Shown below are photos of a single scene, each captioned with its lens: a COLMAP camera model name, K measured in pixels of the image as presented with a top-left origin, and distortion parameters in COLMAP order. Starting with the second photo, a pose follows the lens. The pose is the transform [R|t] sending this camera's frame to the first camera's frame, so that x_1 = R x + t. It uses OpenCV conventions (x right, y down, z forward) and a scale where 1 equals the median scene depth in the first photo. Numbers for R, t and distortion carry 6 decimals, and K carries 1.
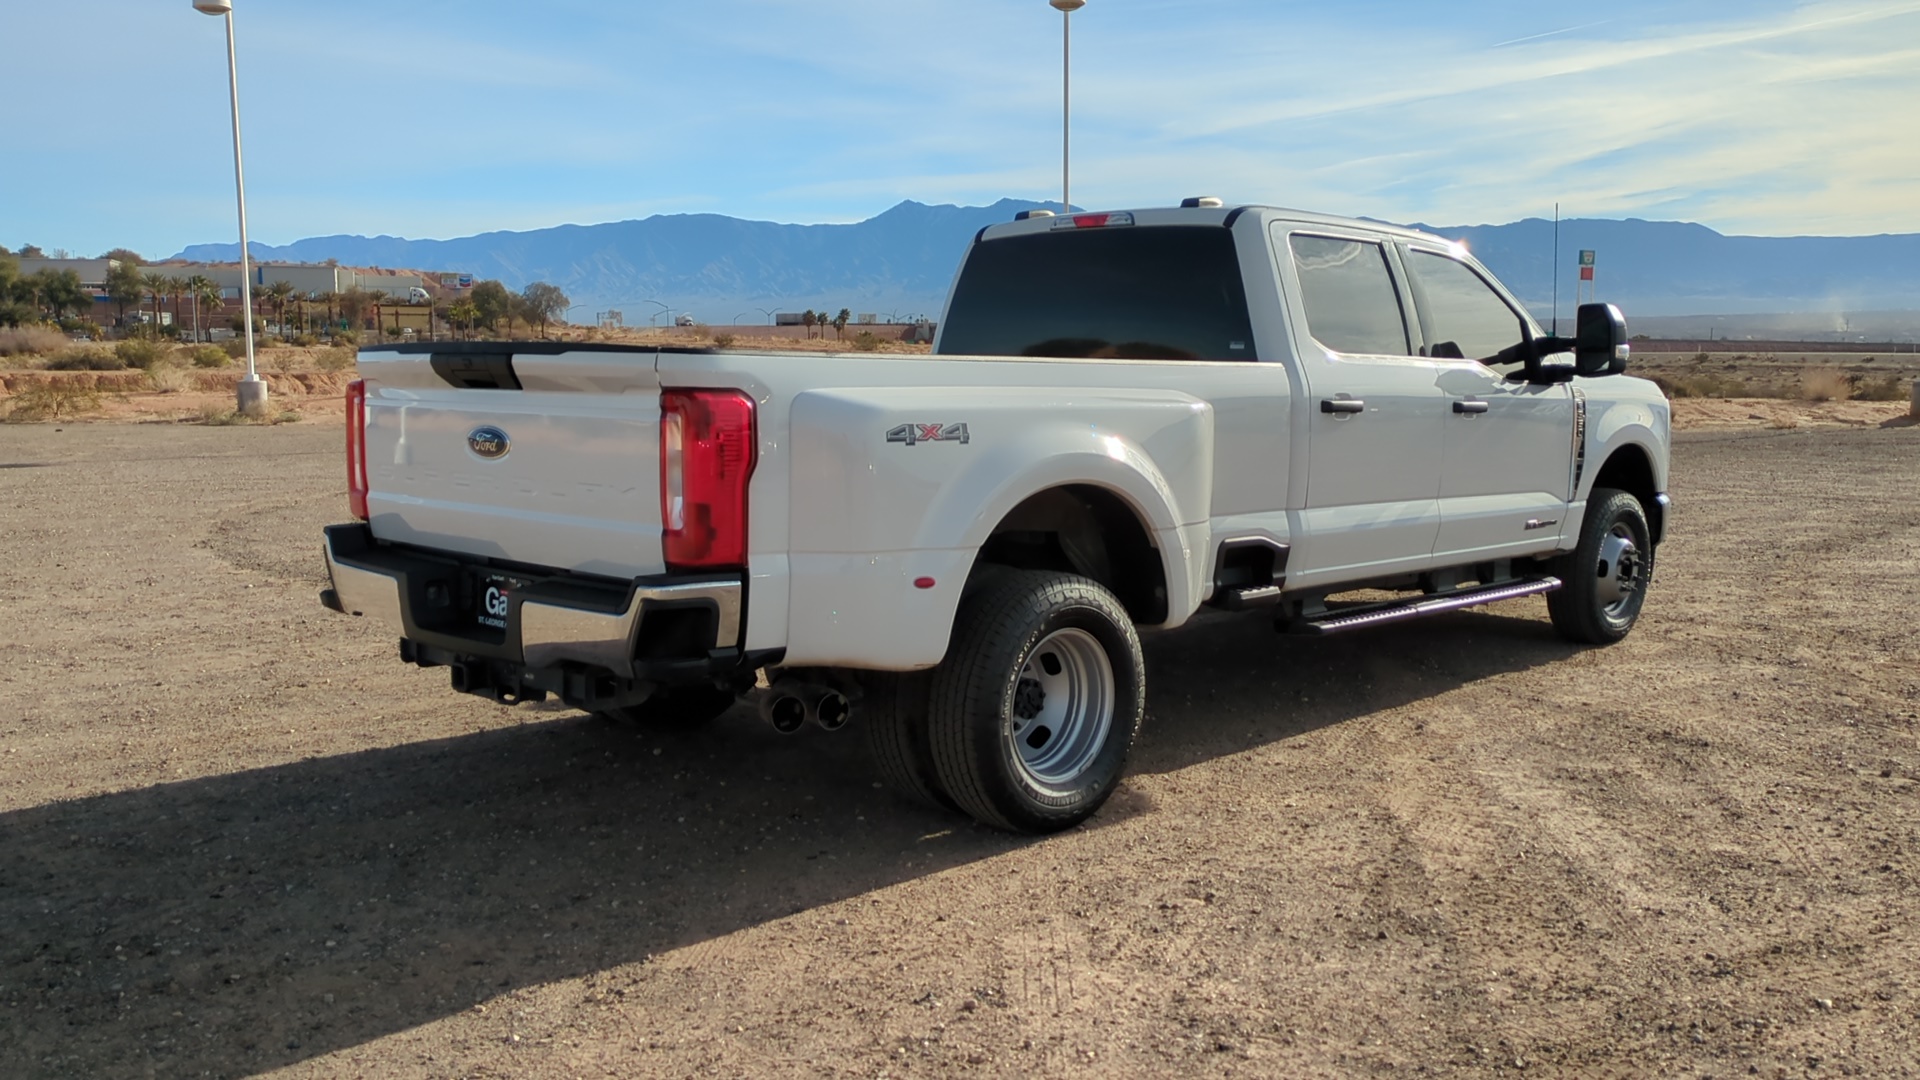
lens RADIAL K [[1659.5, 0, 968.9], [0, 1659.5, 540.2], [0, 0, 1]] dist [0.084449, -0.105936]
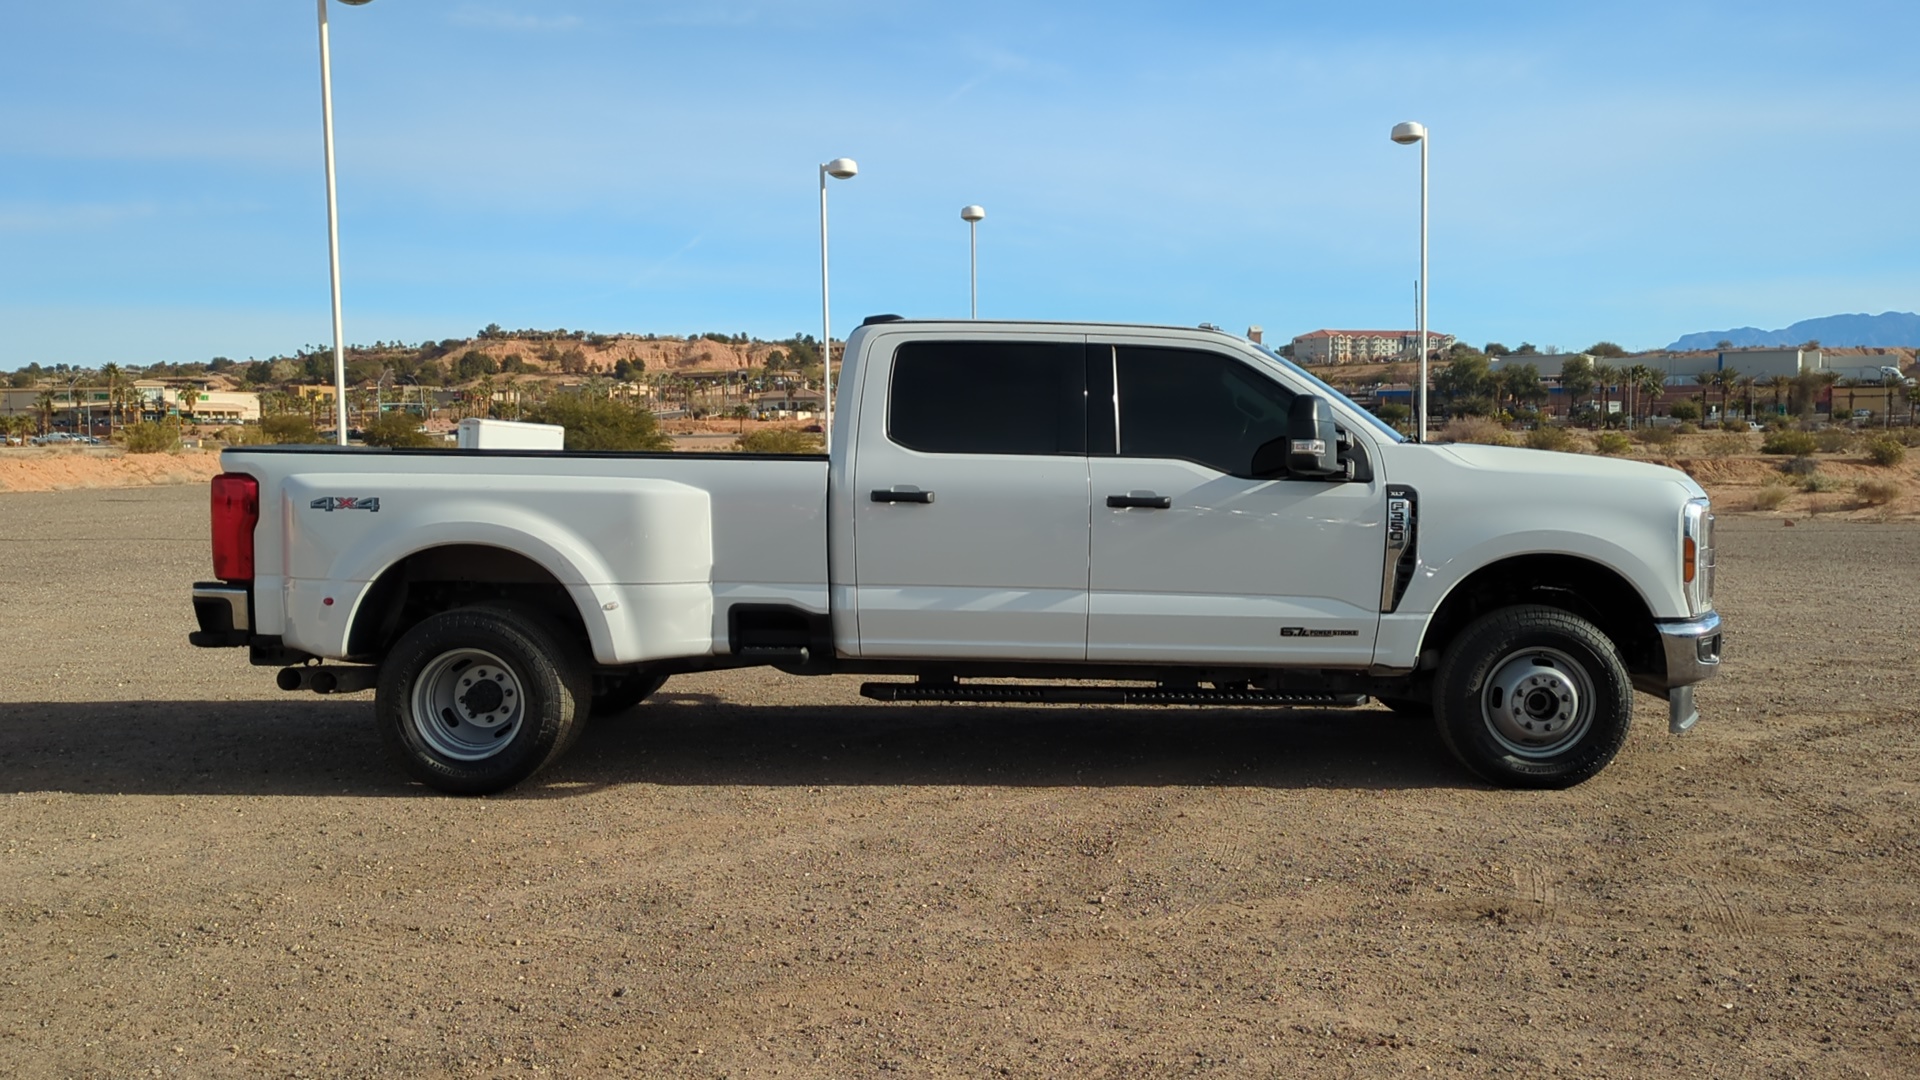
lens RADIAL K [[1659.5, 0, 968.9], [0, 1659.5, 540.2], [0, 0, 1]] dist [0.084449, -0.105936]
pose [[0.665147, 0.041764, -0.745544, 0.937996], [-0.079349, 0.996735, -0.014957, -0.033331], [0.742484, 0.069107, 0.666289, 0.253730]]
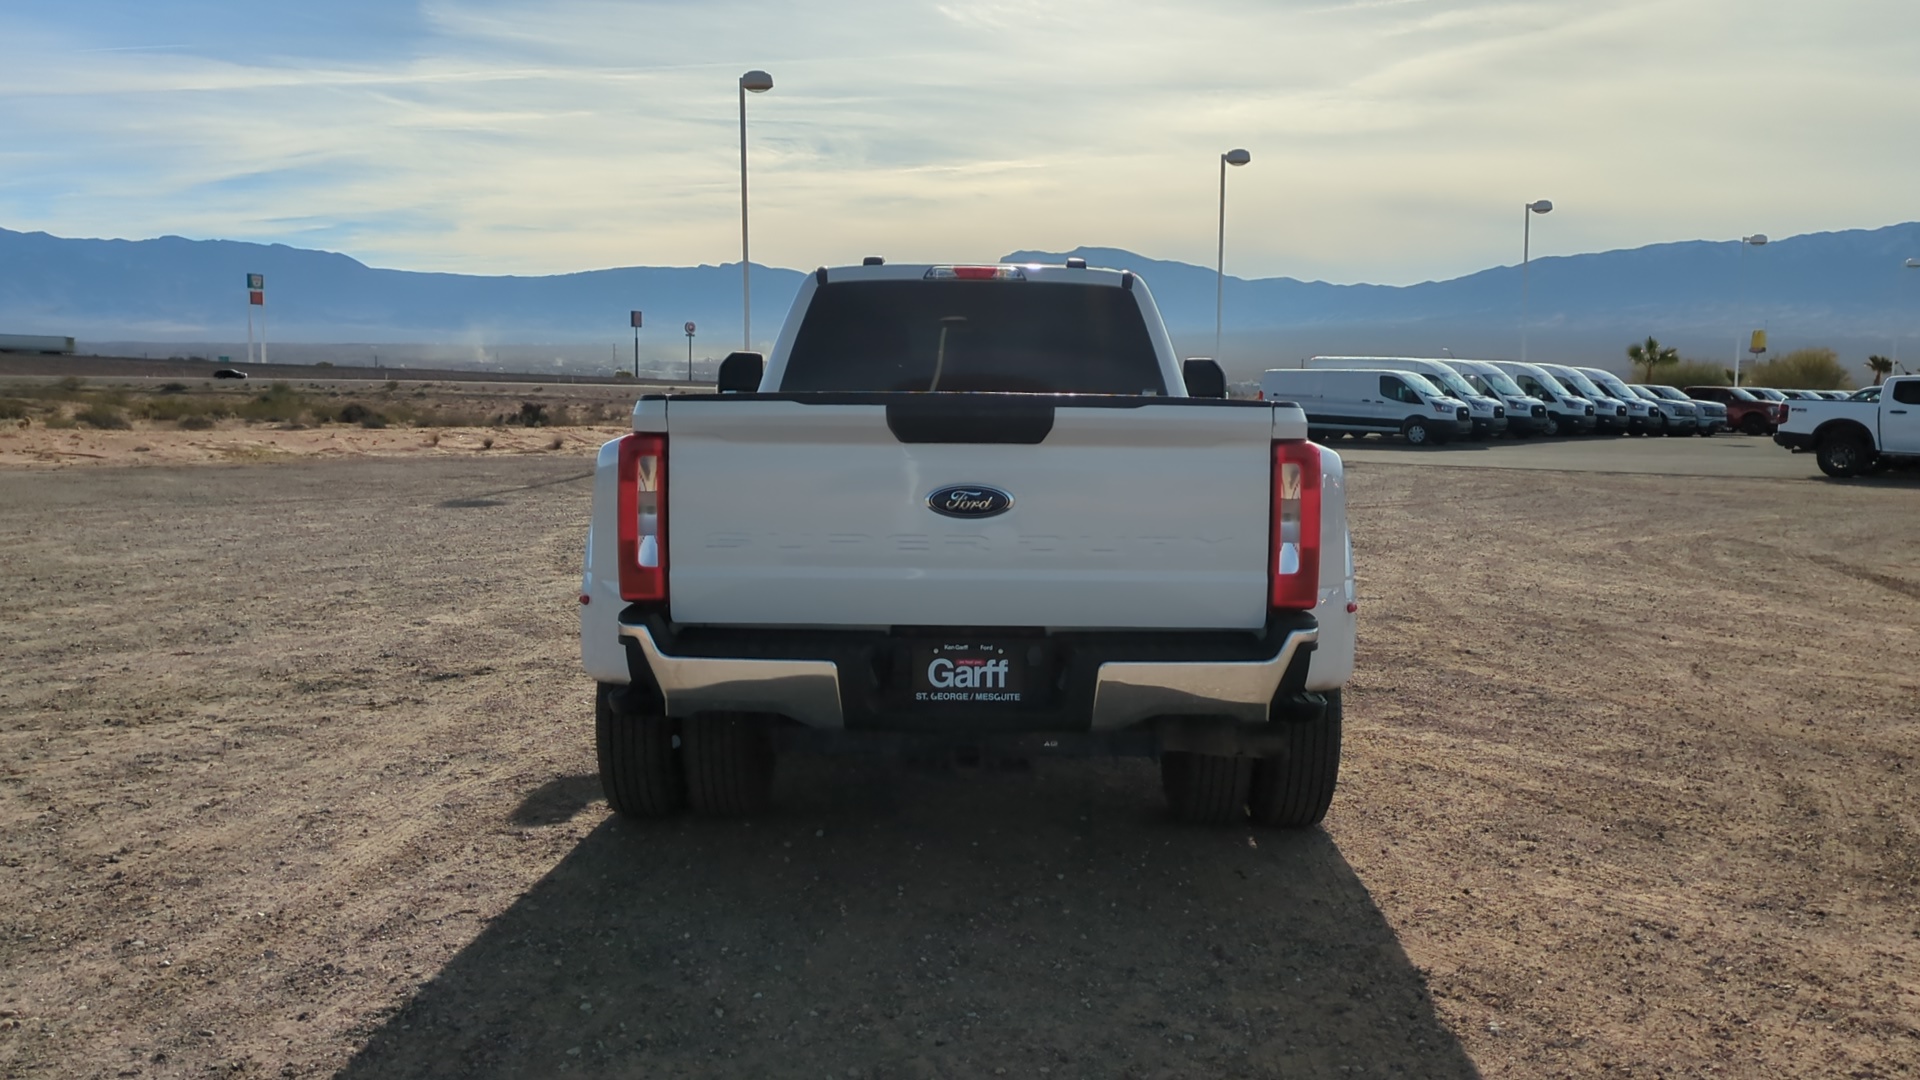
lens RADIAL K [[1659.5, 0, 968.9], [0, 1659.5, 540.2], [0, 0, 1]] dist [0.084449, -0.105936]
pose [[0.718835, -0.057884, 0.692766, -0.621962], [0.068401, 0.997581, 0.012378, -0.032801], [-0.691807, 0.038488, 0.721056, 0.226065]]
